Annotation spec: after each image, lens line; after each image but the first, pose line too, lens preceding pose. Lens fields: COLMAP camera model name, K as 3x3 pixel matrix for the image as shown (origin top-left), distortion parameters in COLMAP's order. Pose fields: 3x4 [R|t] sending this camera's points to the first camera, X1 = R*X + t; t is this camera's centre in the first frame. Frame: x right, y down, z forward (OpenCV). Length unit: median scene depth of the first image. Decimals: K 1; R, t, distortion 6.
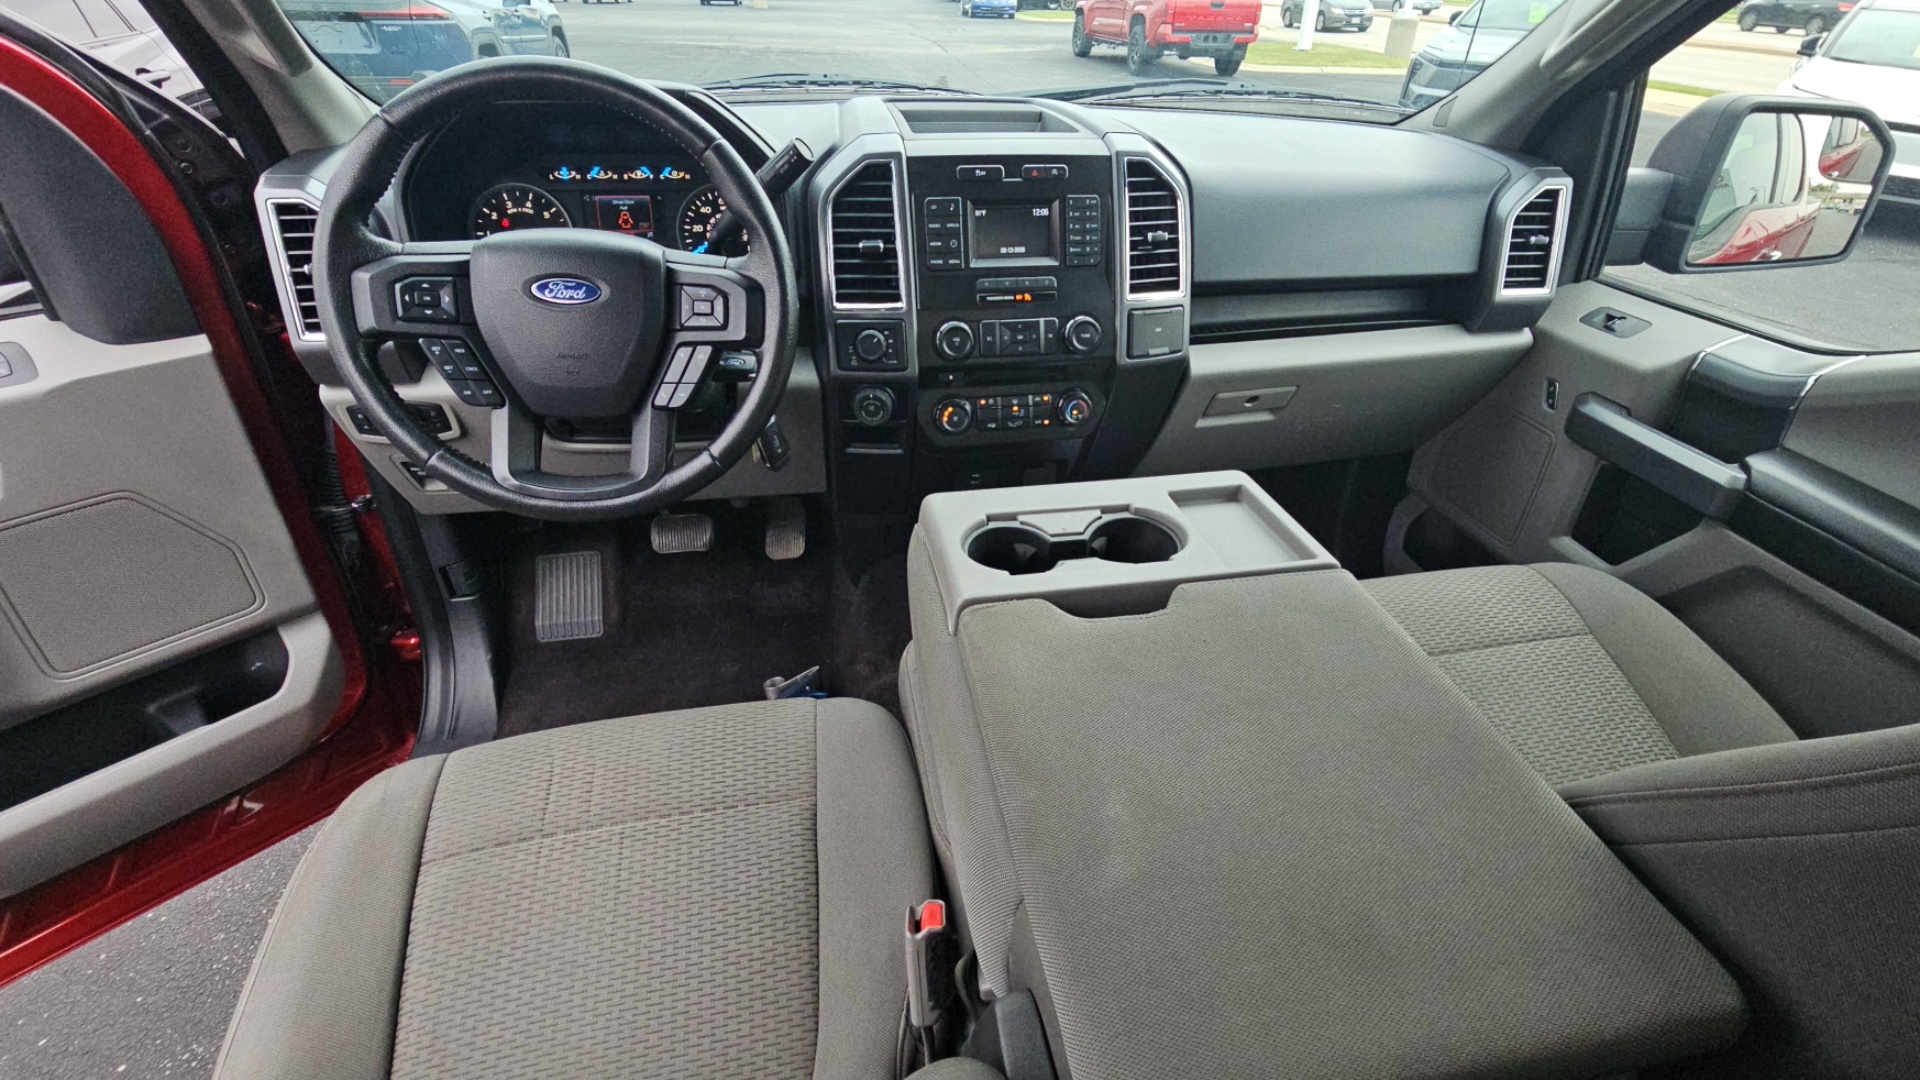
lens RADIAL K [[861.6, 0, 984.0], [0, 861.6, 545.7], [0, 0, 1]] dist [0.007389, -0.005887]
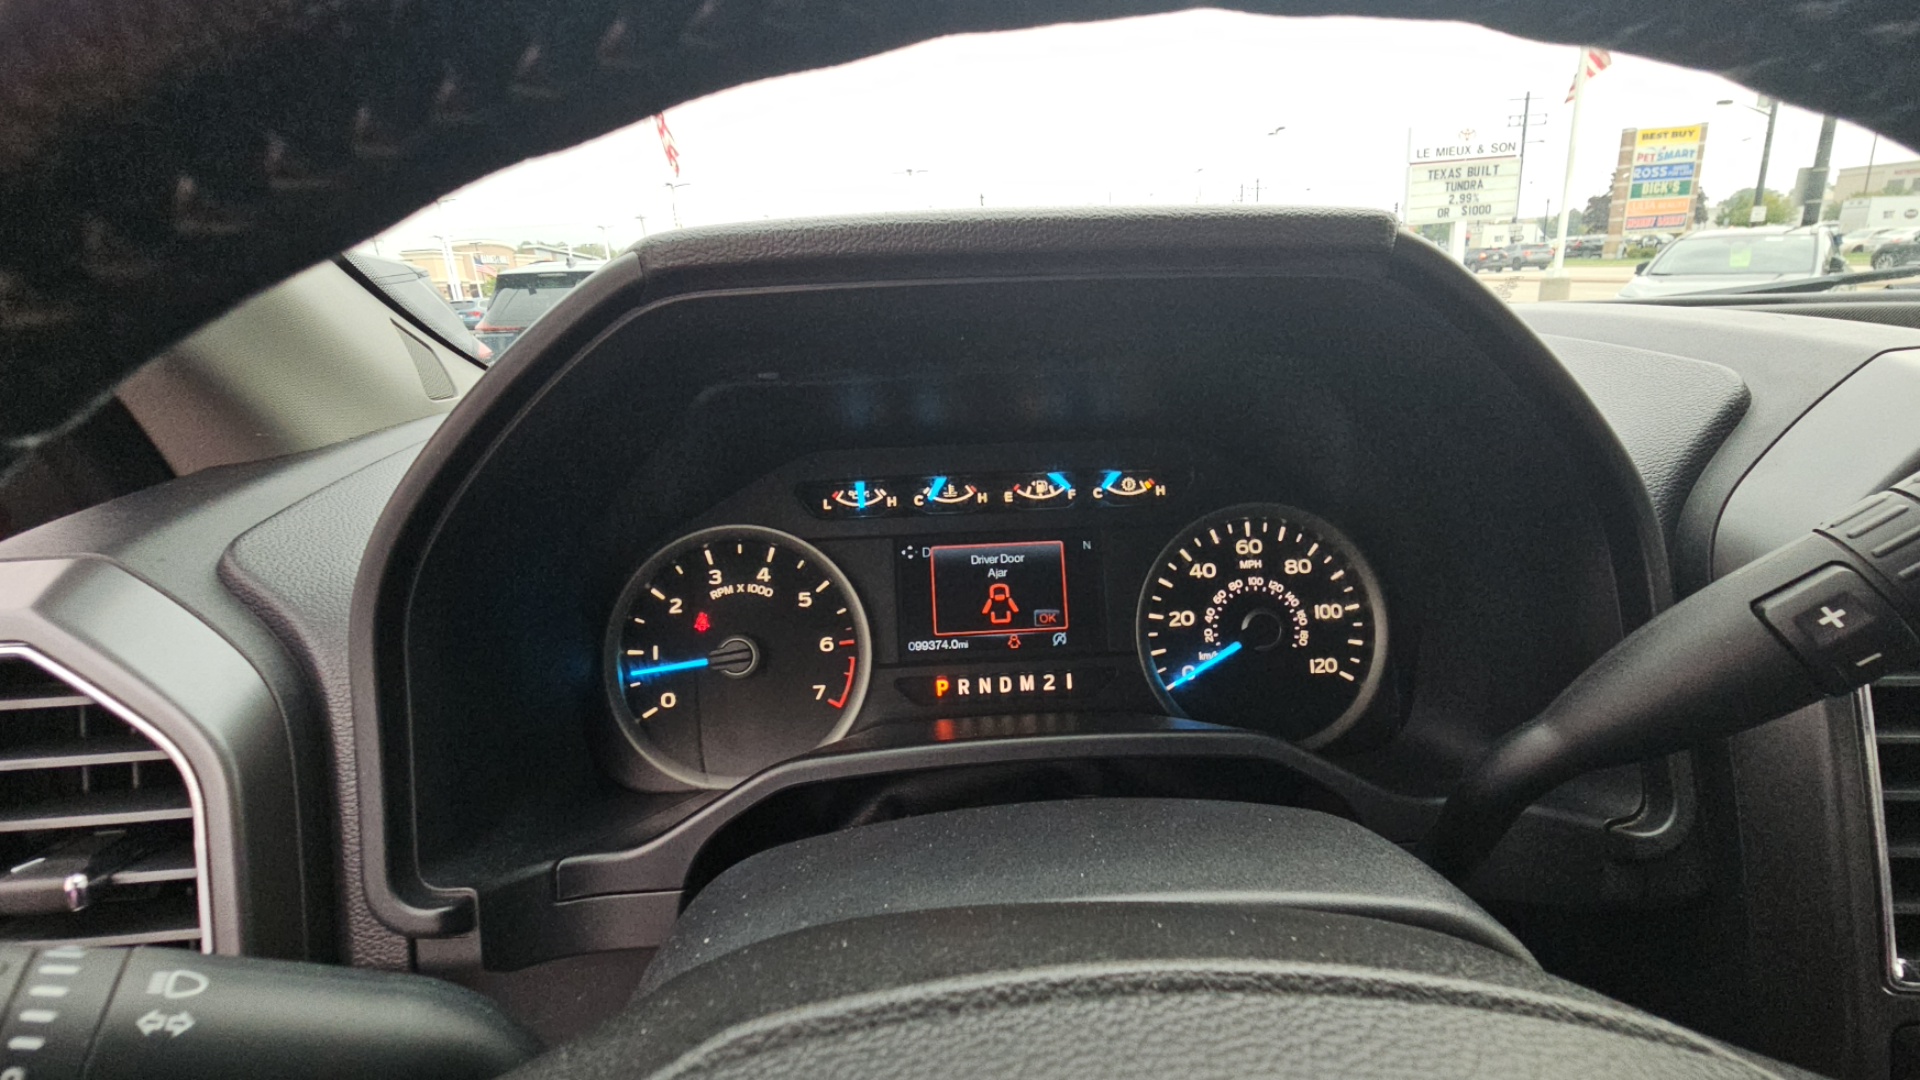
lens RADIAL K [[861.6, 0, 981.2], [0, 861.6, 549.7], [0, 0, 1]] dist [0.007389, -0.005887]
pose [[0.987911, -0.018353, -0.153933, -0.374200], [-0.024917, 0.961257, -0.274524, -0.303920], [0.153008, 0.275041, 0.949179, 0.650853]]
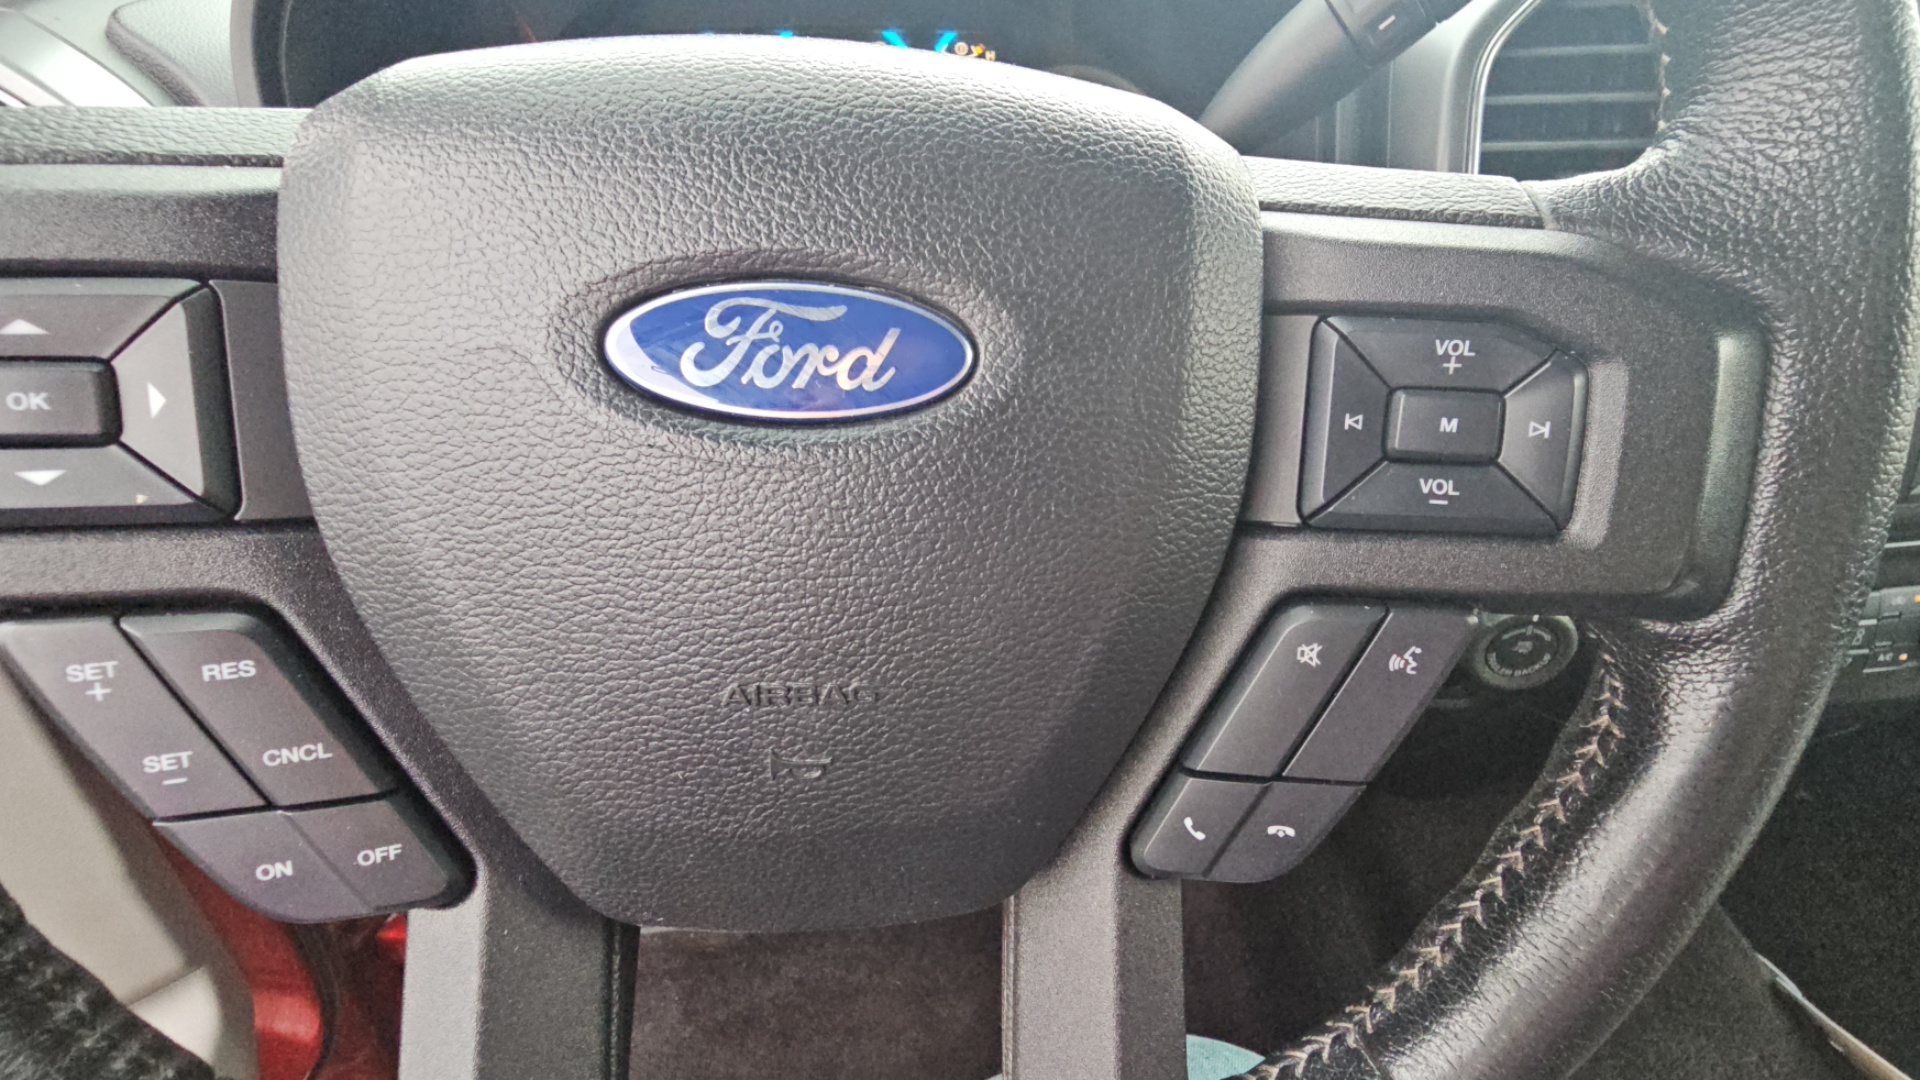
lens RADIAL K [[861.6, 0, 979.7], [0, 861.6, 540.8], [0, 0, 1]] dist [0.007389, -0.005887]
pose [[0.995109, 0.015422, -0.097573, -0.312525], [-0.018615, 0.999318, -0.031891, -0.183412], [0.097015, 0.033551, 0.994717, 0.605628]]
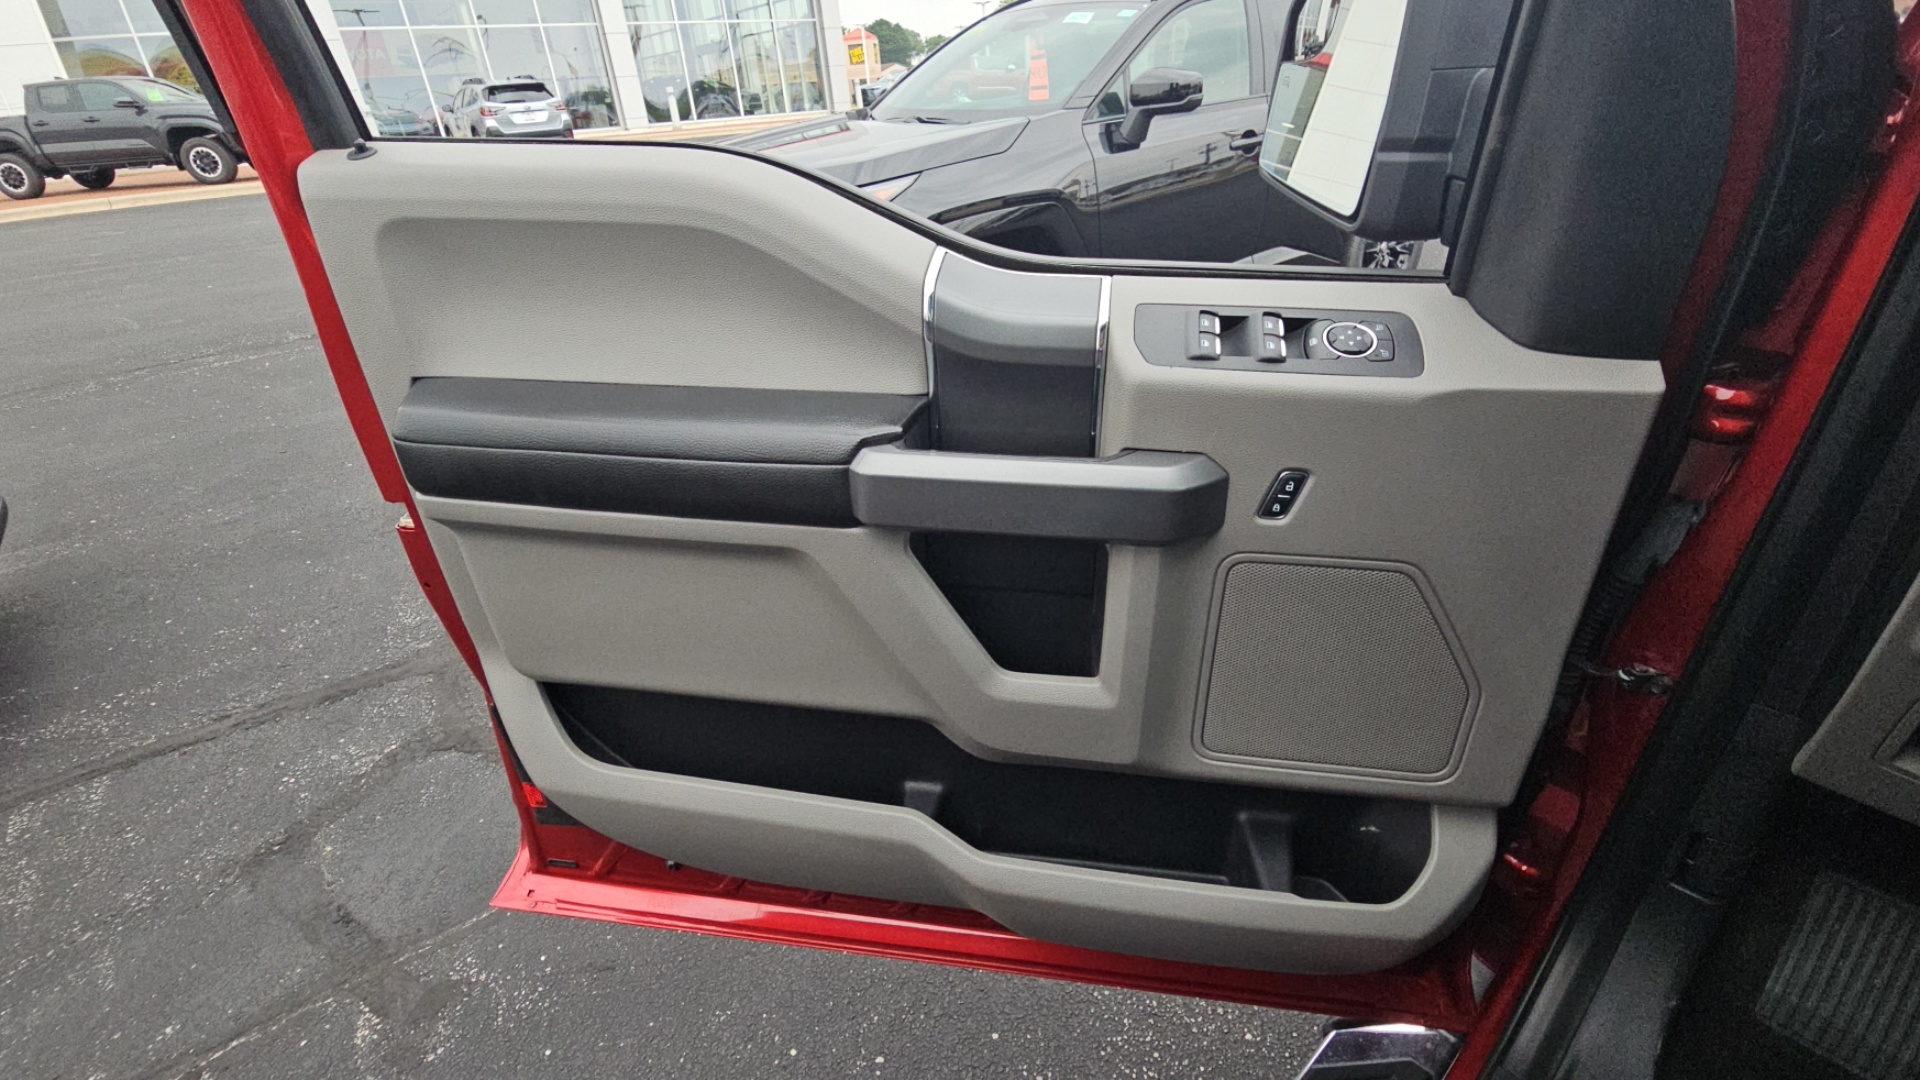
lens RADIAL K [[861.6, 0, 977.1], [0, 861.6, 543.6], [0, 0, 1]] dist [0.007389, -0.005887]
pose [[0.504994, 0.368998, -0.780270, -0.615992], [-0.423028, 0.893799, 0.148902, -0.033356], [0.752349, 0.254881, 0.607460, 0.340043]]
